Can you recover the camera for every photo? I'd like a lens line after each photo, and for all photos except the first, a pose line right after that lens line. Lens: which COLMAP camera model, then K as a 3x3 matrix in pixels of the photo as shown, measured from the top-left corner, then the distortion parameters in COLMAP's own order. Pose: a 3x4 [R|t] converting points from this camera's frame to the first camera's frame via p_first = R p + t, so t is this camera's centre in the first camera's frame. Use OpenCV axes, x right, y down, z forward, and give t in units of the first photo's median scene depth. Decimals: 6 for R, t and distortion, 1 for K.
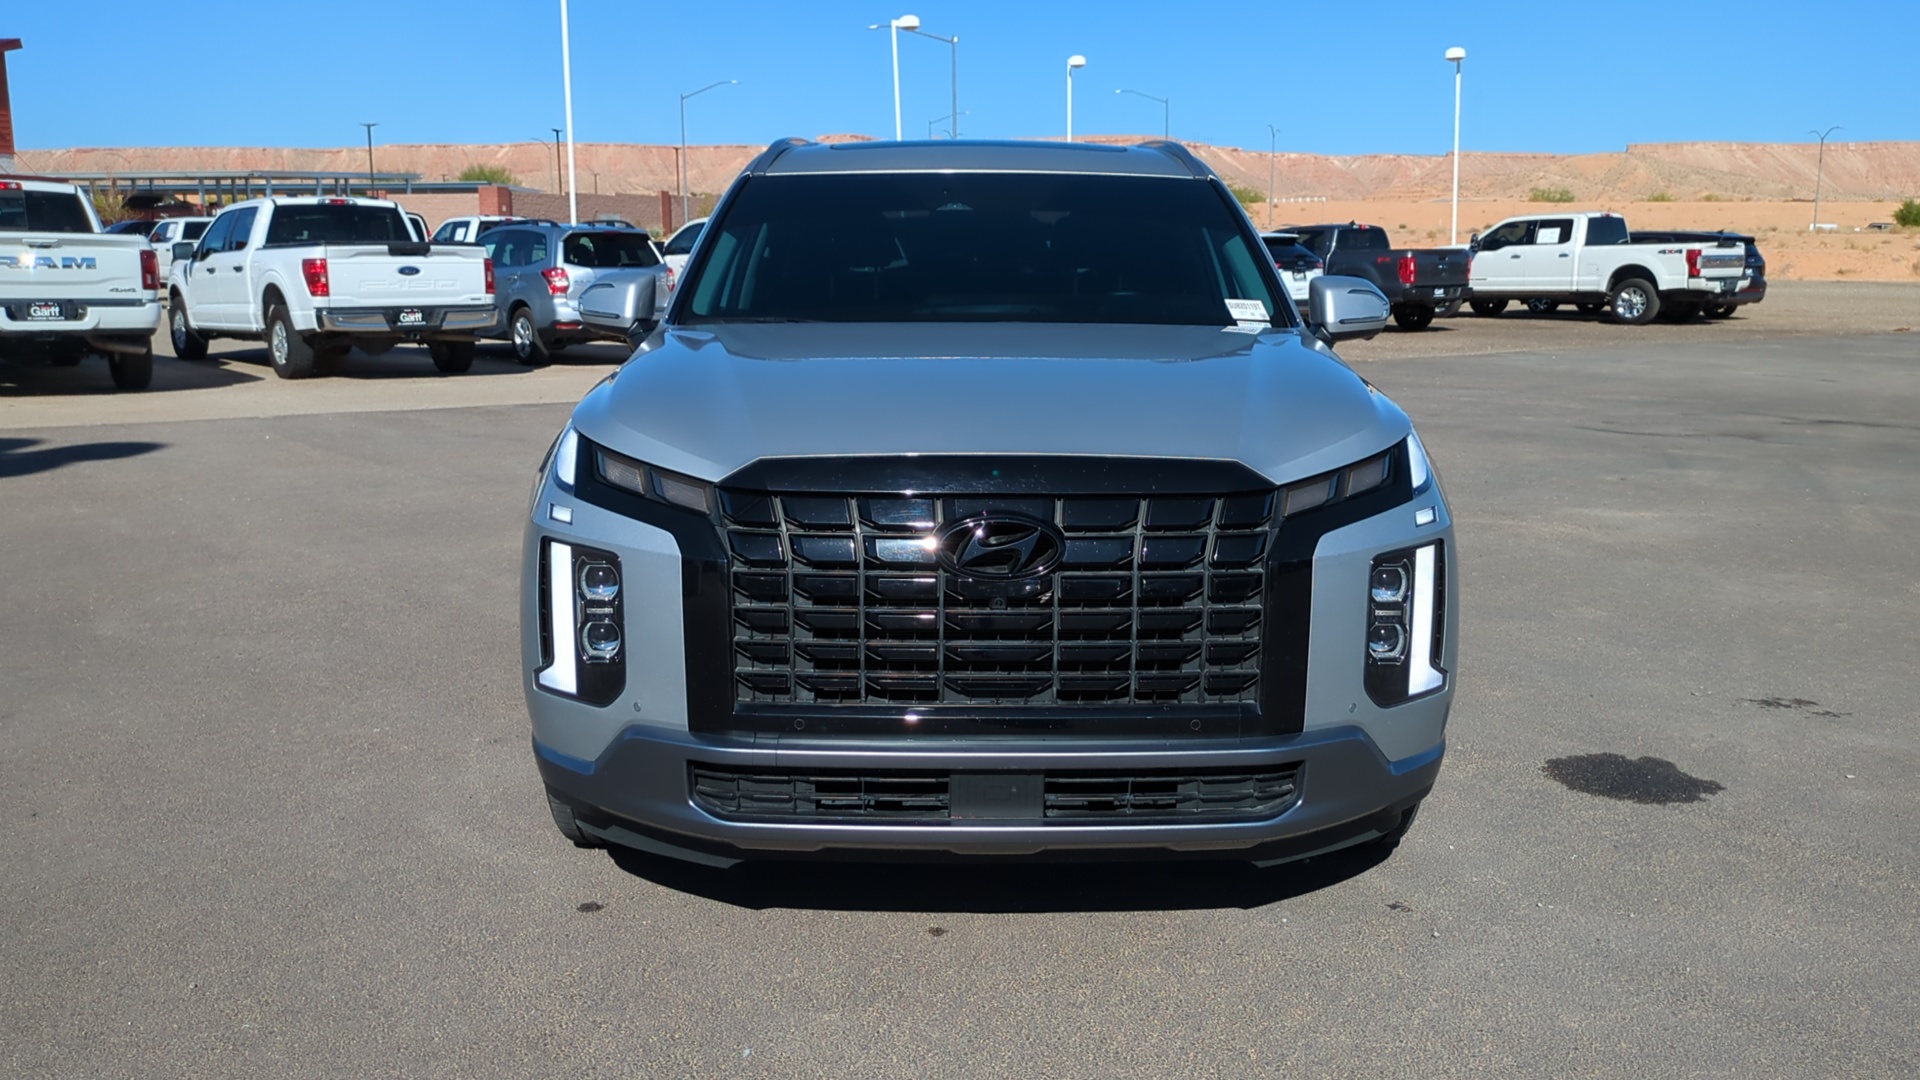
lens RADIAL K [[1665.3, 0, 960.4], [0, 1665.3, 509.8], [0, 0, 1]] dist [0.003282, 0.005755]
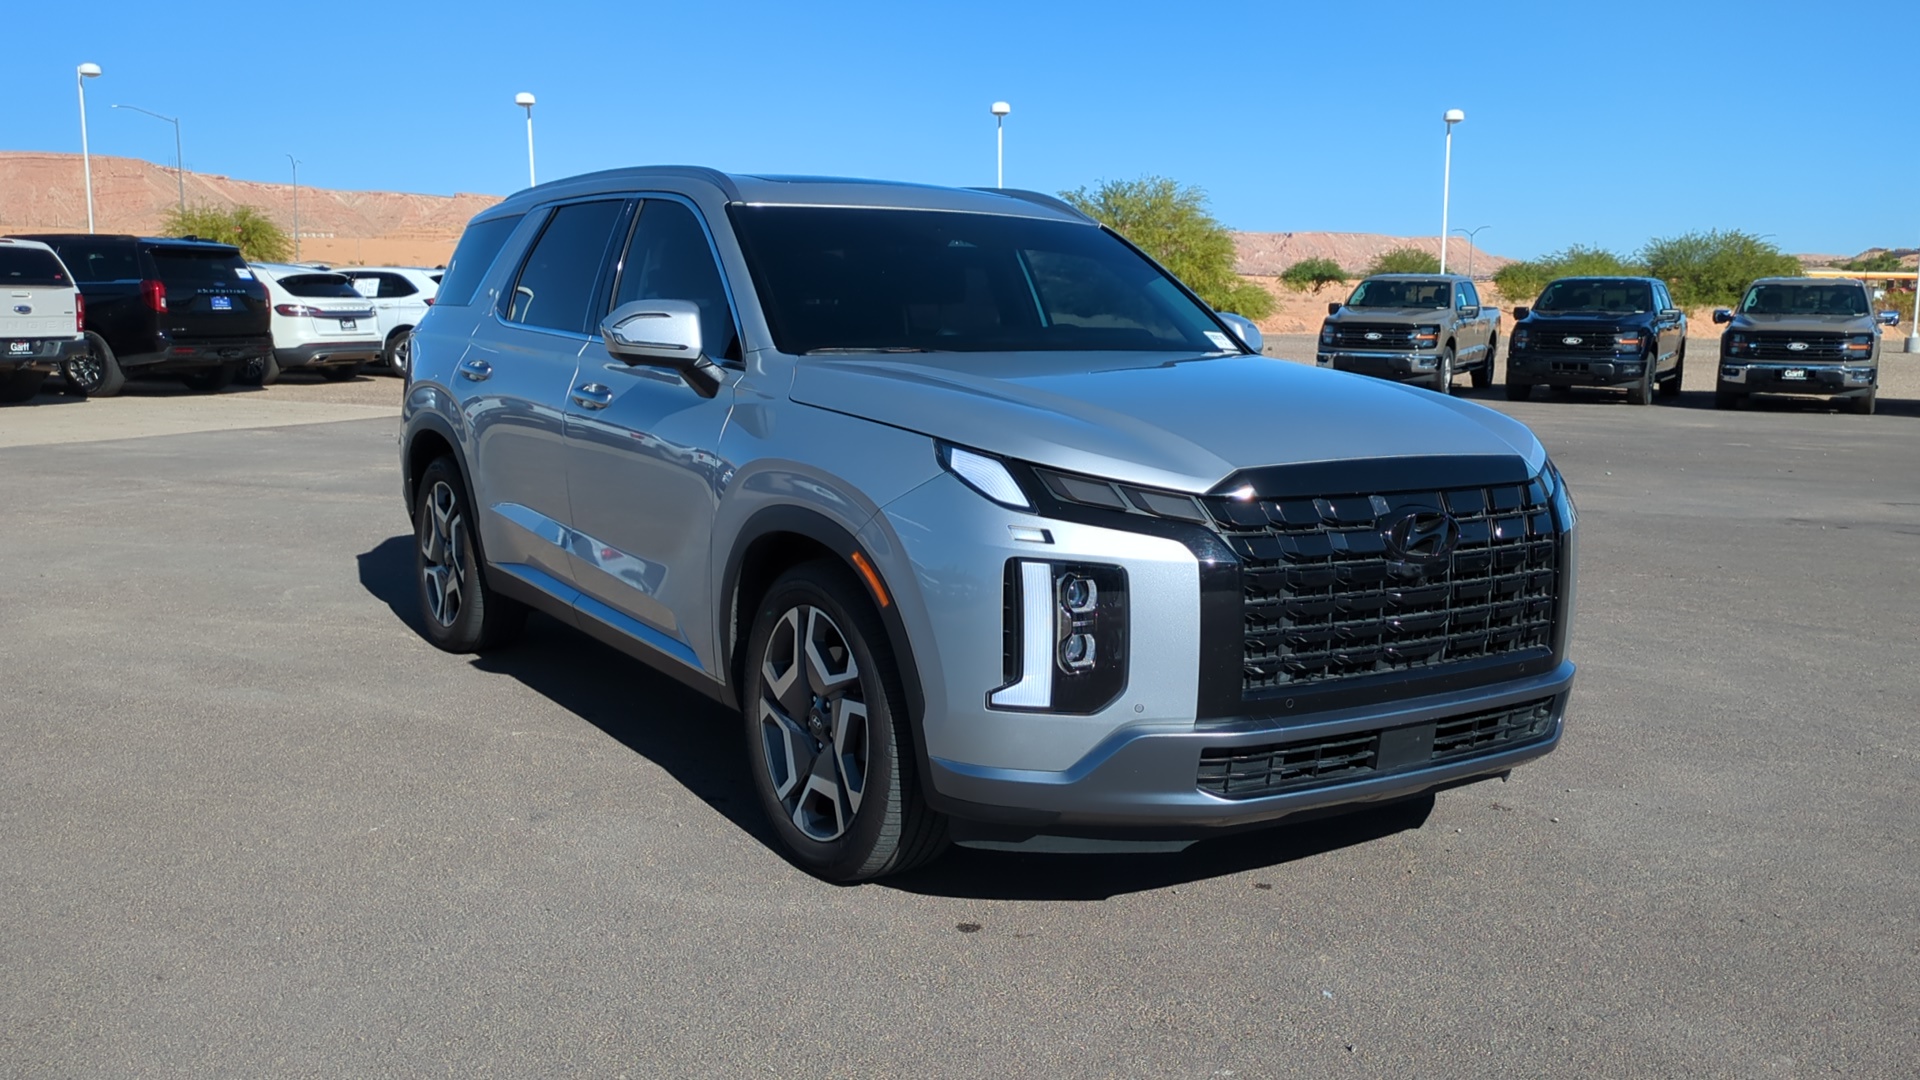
lens RADIAL K [[1638.5, 0, 968.7], [0, 1638.5, 540.1], [0, 0, 1]] dist [0.079931, -0.119582]
pose [[0.834911, -0.062068, 0.546874, -0.816132], [0.064985, 0.997788, 0.014032, -0.009943], [-0.546534, 0.023824, 0.837098, 0.174928]]
